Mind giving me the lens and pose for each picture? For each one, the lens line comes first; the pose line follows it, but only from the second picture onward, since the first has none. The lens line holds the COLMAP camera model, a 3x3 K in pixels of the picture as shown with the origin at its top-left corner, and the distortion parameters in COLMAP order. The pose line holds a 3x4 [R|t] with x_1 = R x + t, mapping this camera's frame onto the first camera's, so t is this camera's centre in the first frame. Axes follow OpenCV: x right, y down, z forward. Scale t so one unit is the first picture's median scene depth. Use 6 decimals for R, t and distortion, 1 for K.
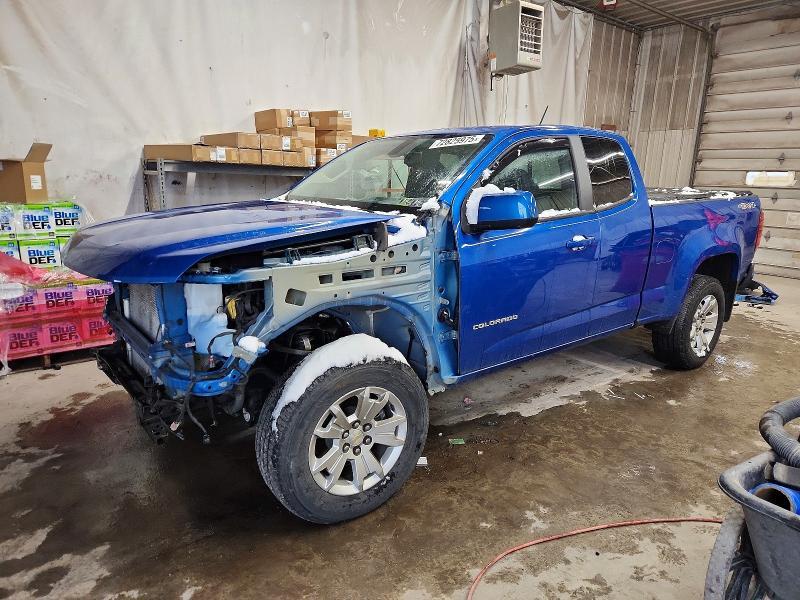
lens RADIAL K [[533.3, 0, 395.7], [0, 533.3, 298.2], [0, 0, 1]] dist [0.081929, -0.067331]
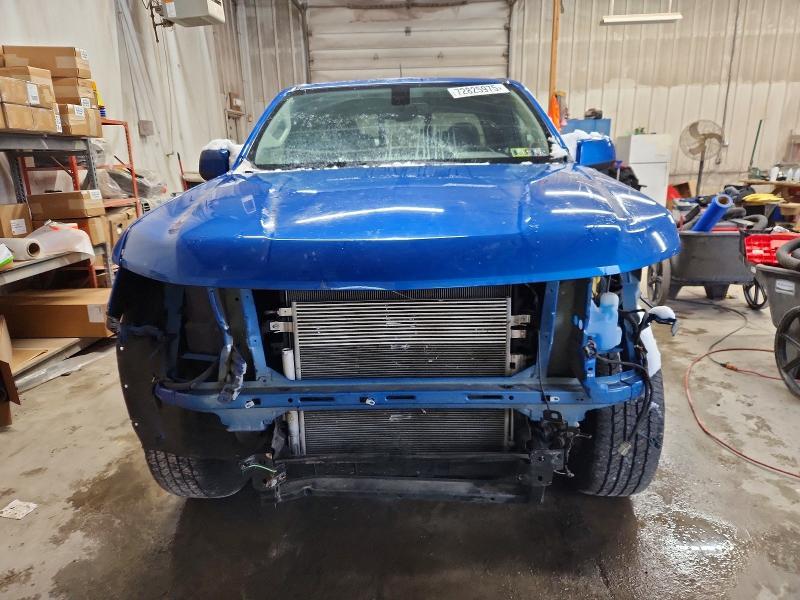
lens RADIAL K [[533.3, 0, 395.7], [0, 533.3, 298.2], [0, 0, 1]] dist [0.081929, -0.067331]
pose [[0.640333, -0.241154, 0.729259, -0.267722], [0.209091, 0.968307, 0.136609, -0.034693], [-0.739091, 0.065006, 0.670462, 0.168565]]
